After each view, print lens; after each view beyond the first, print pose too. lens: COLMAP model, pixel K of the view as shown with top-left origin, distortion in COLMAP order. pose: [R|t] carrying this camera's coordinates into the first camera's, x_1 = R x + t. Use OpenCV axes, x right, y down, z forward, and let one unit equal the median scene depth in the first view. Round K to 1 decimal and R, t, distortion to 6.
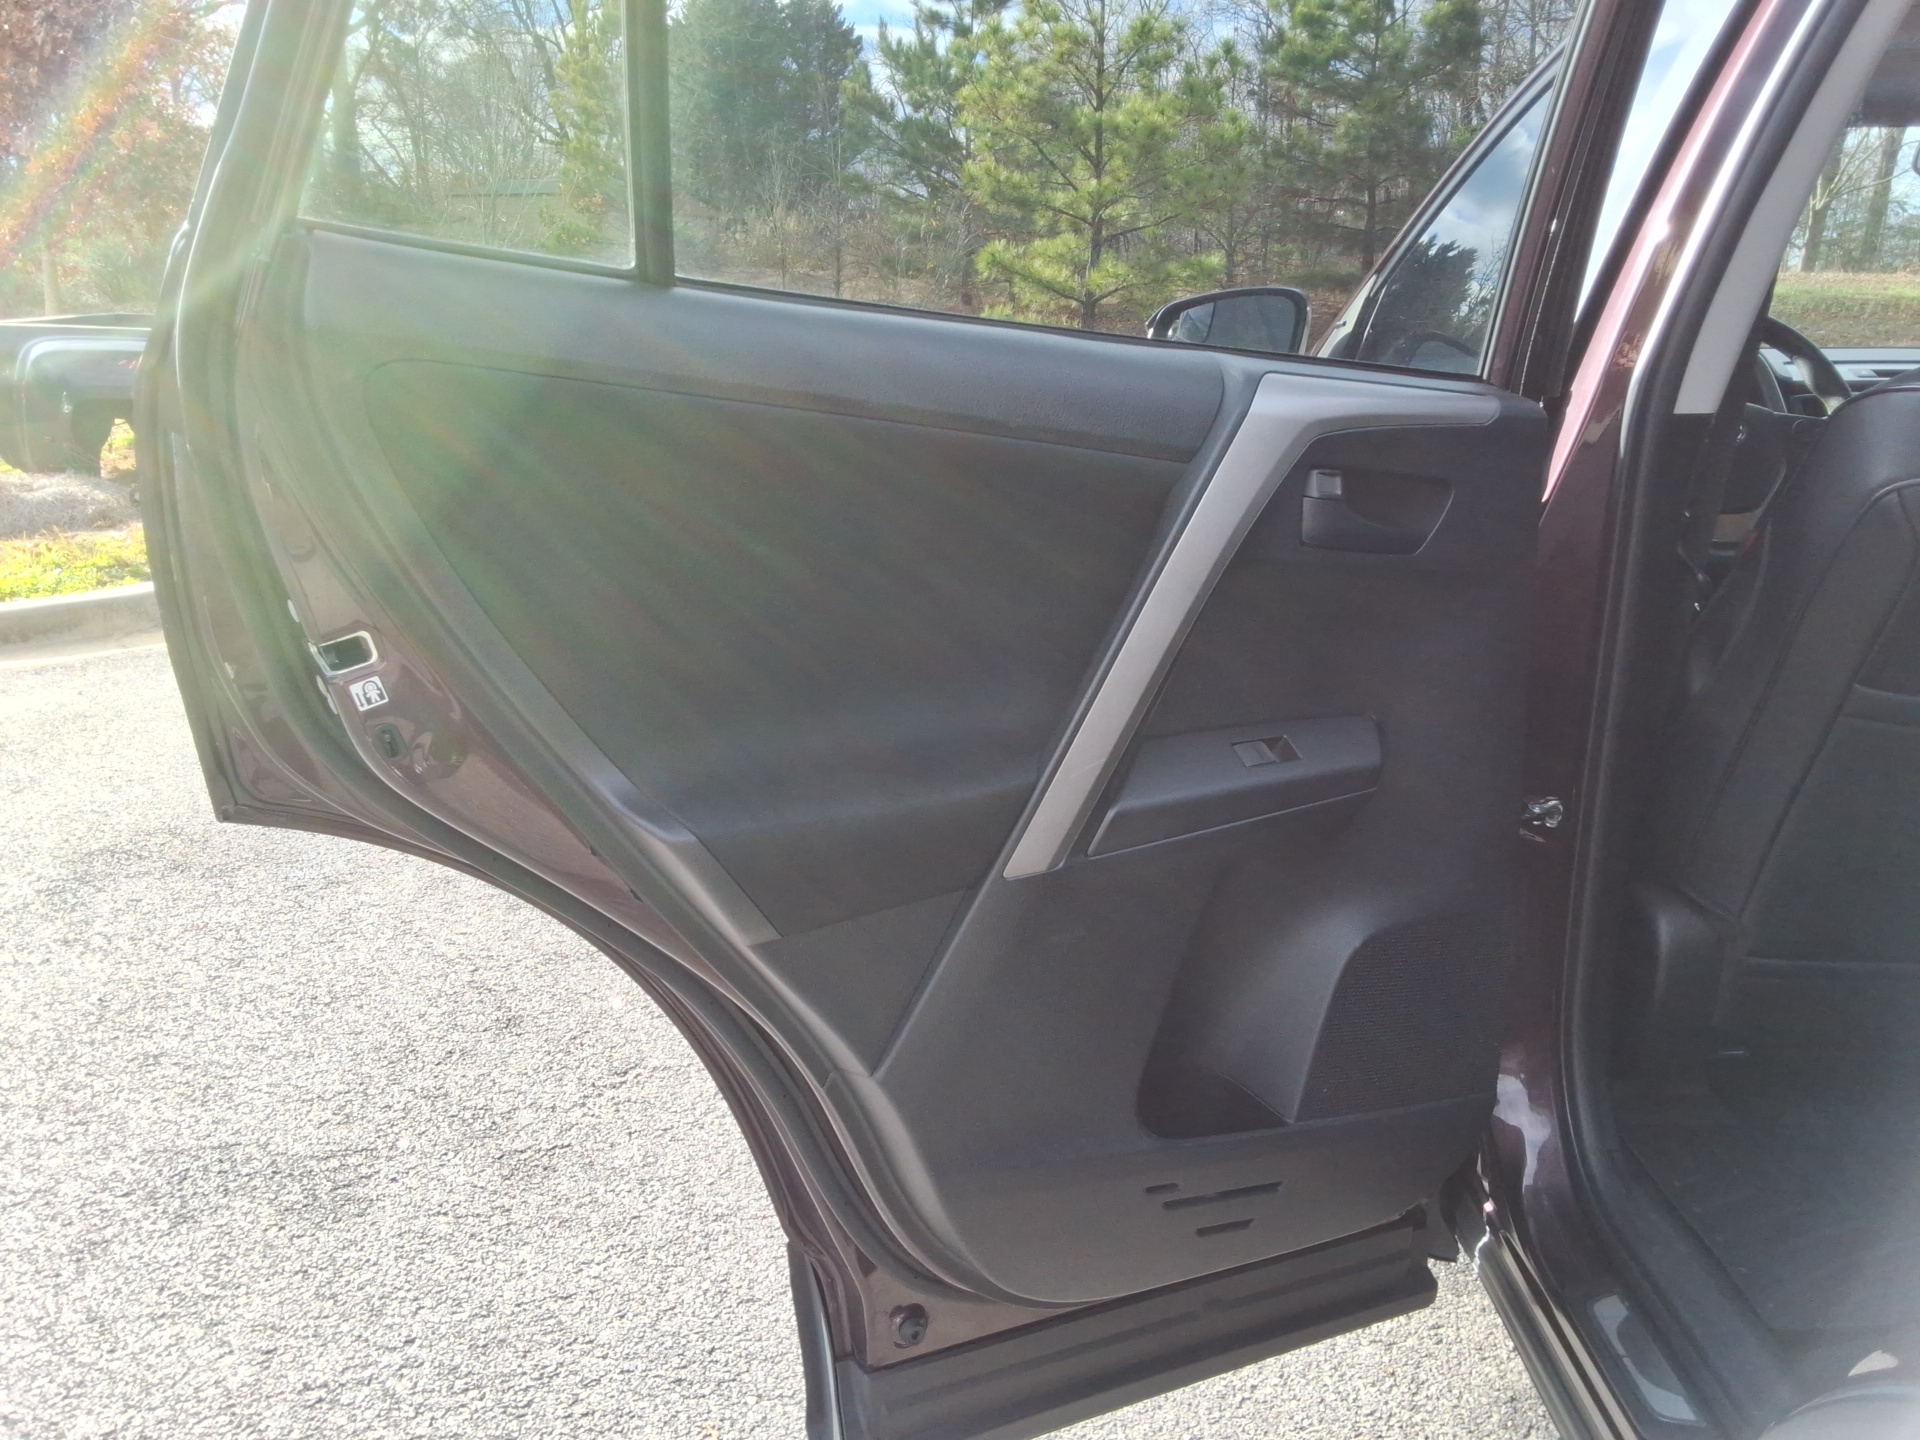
lens RADIAL K [[1547.8, 0, 971.8], [0, 1547.8, 688.0], [0, 0, 1]] dist [0.095776, -0.151099]
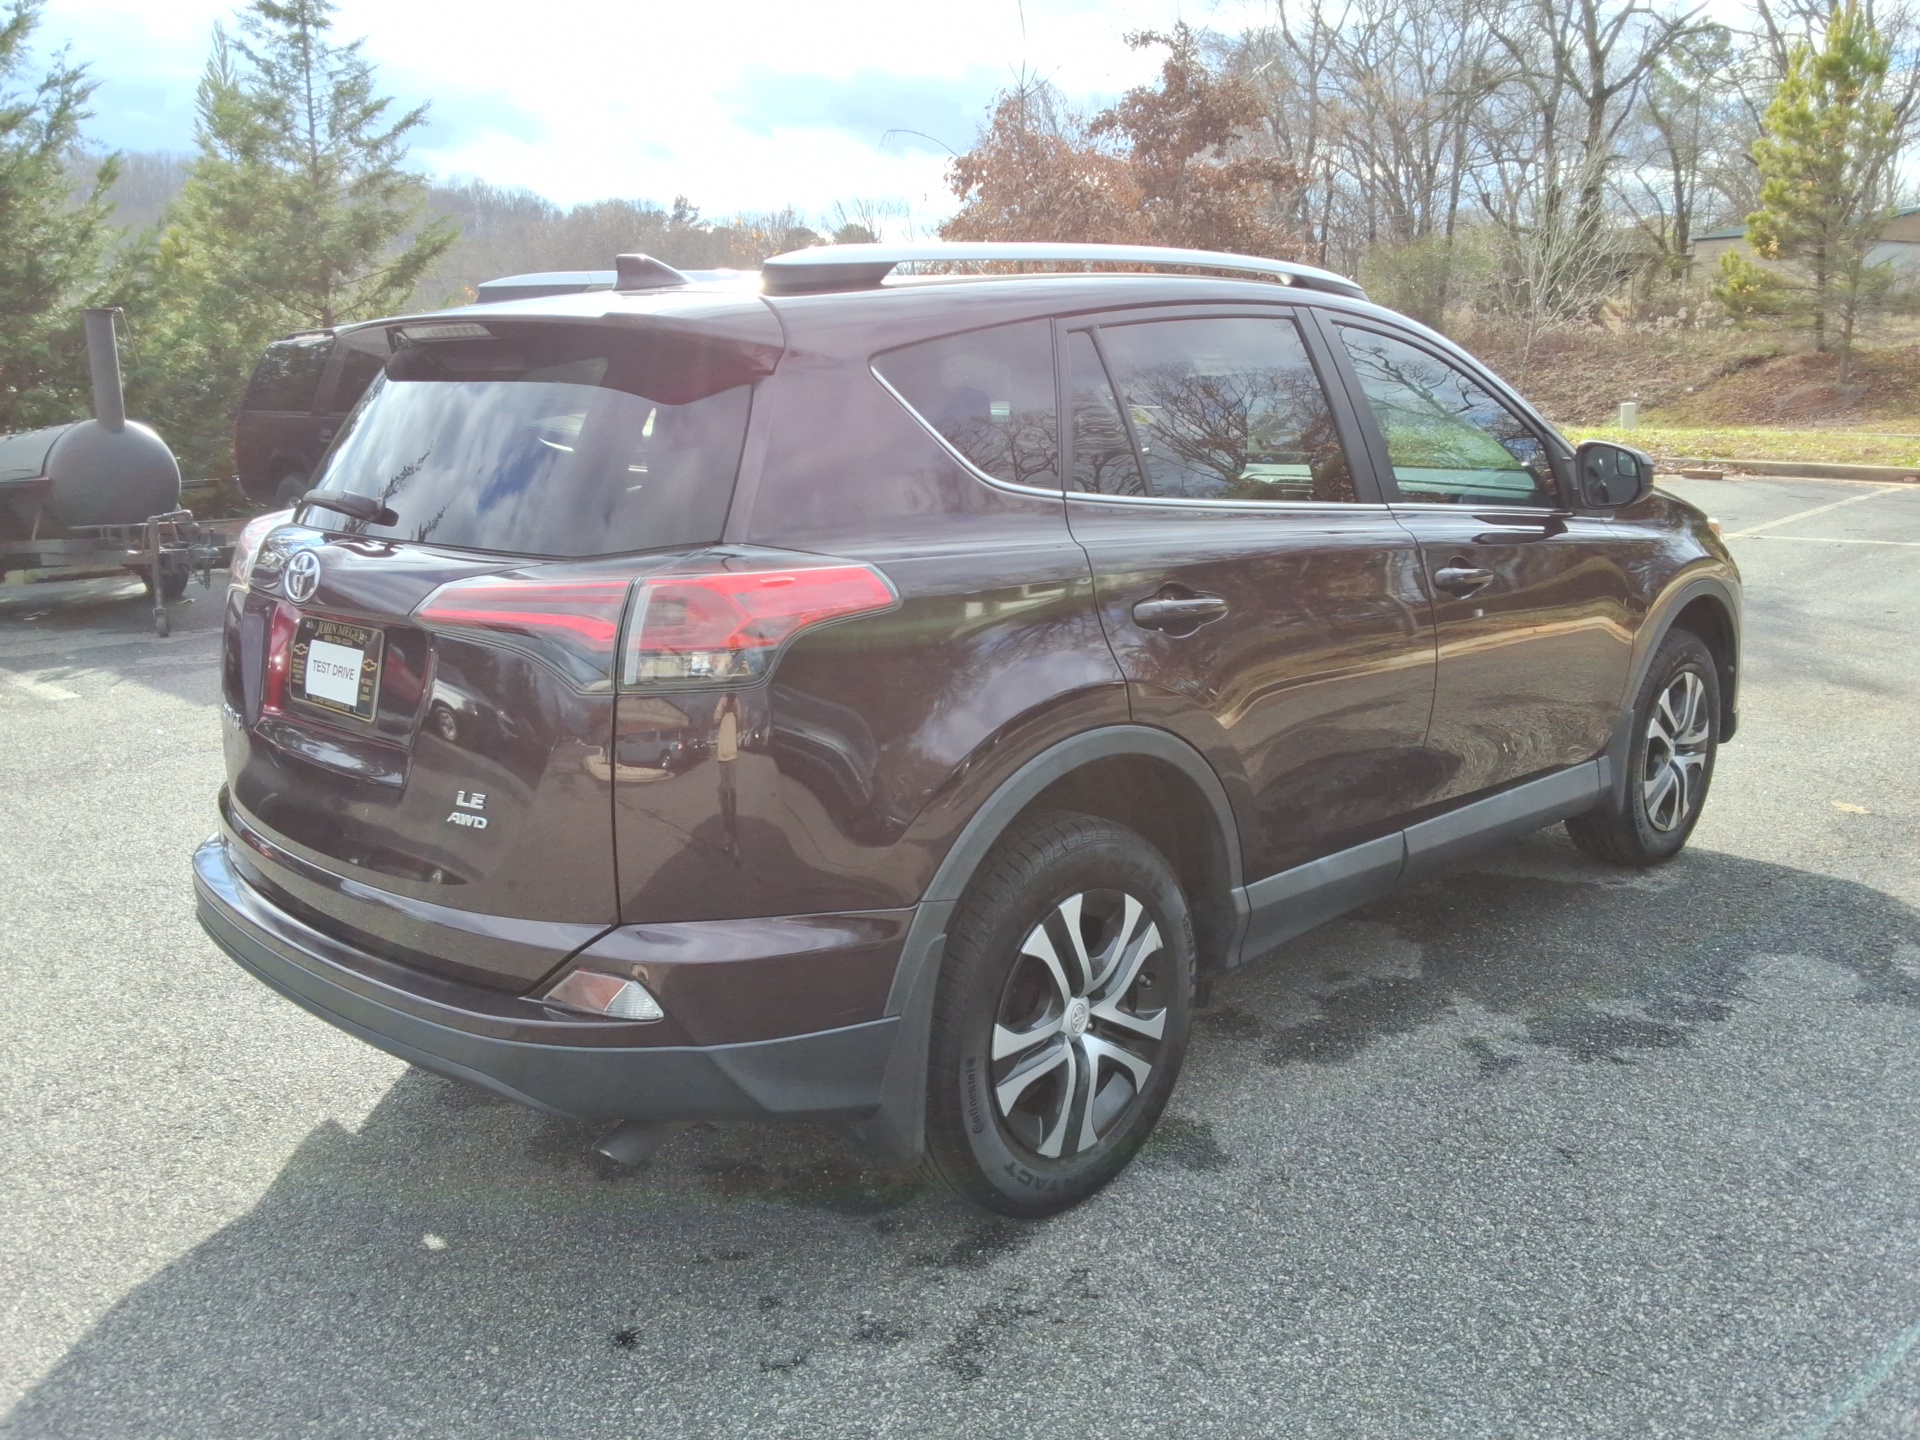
lens RADIAL K [[1532.8, 0, 970.4], [0, 1532.8, 697.4], [0, 0, 1]] dist [0.136654, -0.220369]
pose [[0.722631, 0.140694, -0.676765, 0.194941], [-0.152658, 0.987375, 0.042263, 0.006333], [0.674167, 0.072773, 0.734985, -0.084343]]
